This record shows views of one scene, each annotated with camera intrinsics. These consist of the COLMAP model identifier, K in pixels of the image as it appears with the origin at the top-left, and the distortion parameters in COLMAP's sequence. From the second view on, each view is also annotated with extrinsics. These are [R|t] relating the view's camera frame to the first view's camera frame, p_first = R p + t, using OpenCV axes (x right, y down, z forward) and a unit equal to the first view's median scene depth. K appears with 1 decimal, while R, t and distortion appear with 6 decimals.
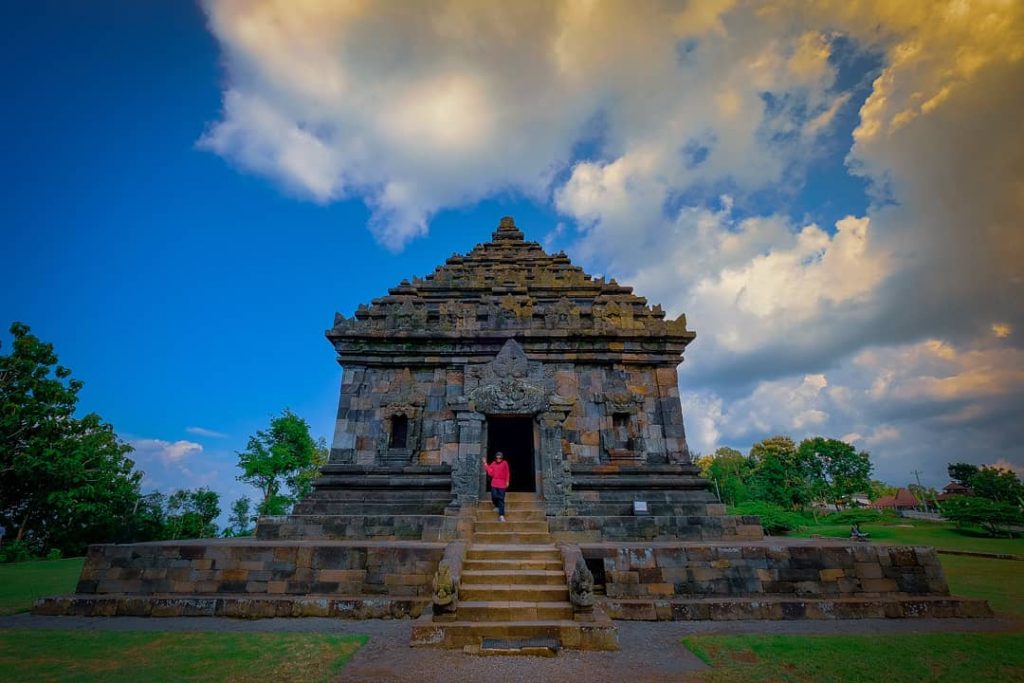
lens RADIAL K [[448.6, 0, 511.6], [0, 448.6, 365.3], [0, 0, 1]] dist [-0.016572, 0.000023]
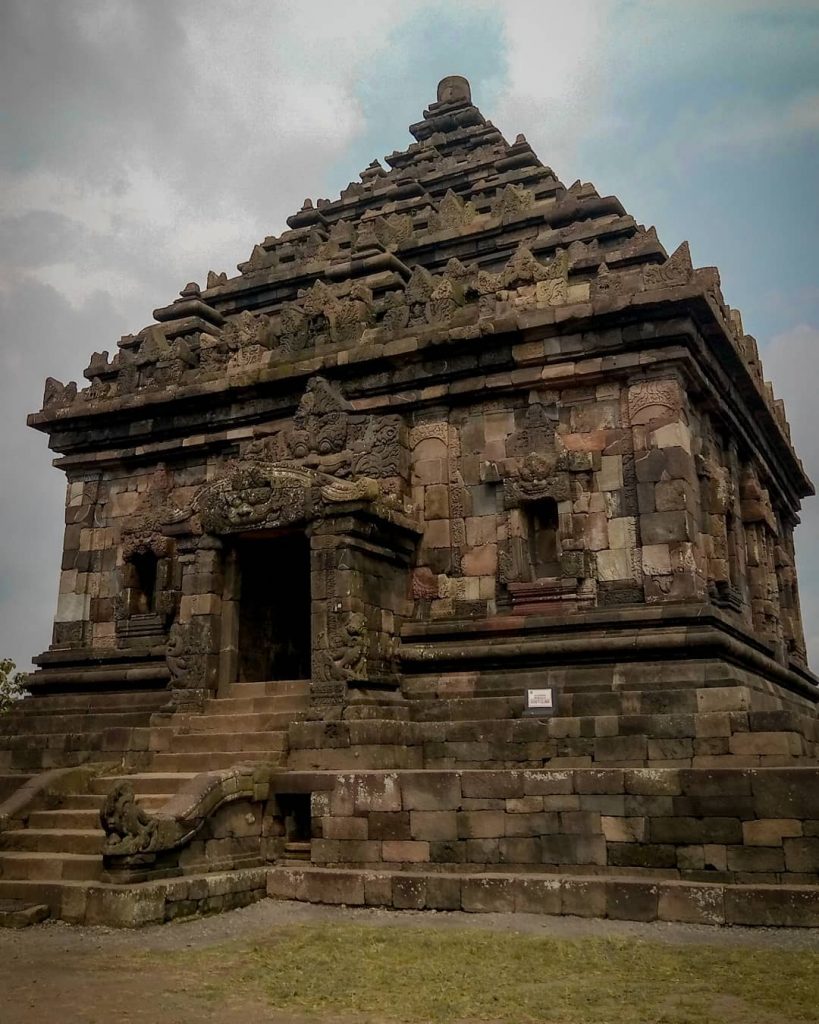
lens RADIAL K [[1067.3, 0, 409.5], [0, 1067.3, 512.0], [0, 0, 1]] dist [0.005886, 0.004778]
pose [[0.901155, -0.113821, -0.418289, 0.588639], [0.151504, 0.986760, 0.057891, 0.037305], [0.406161, -0.115541, 0.906468, -0.028455]]
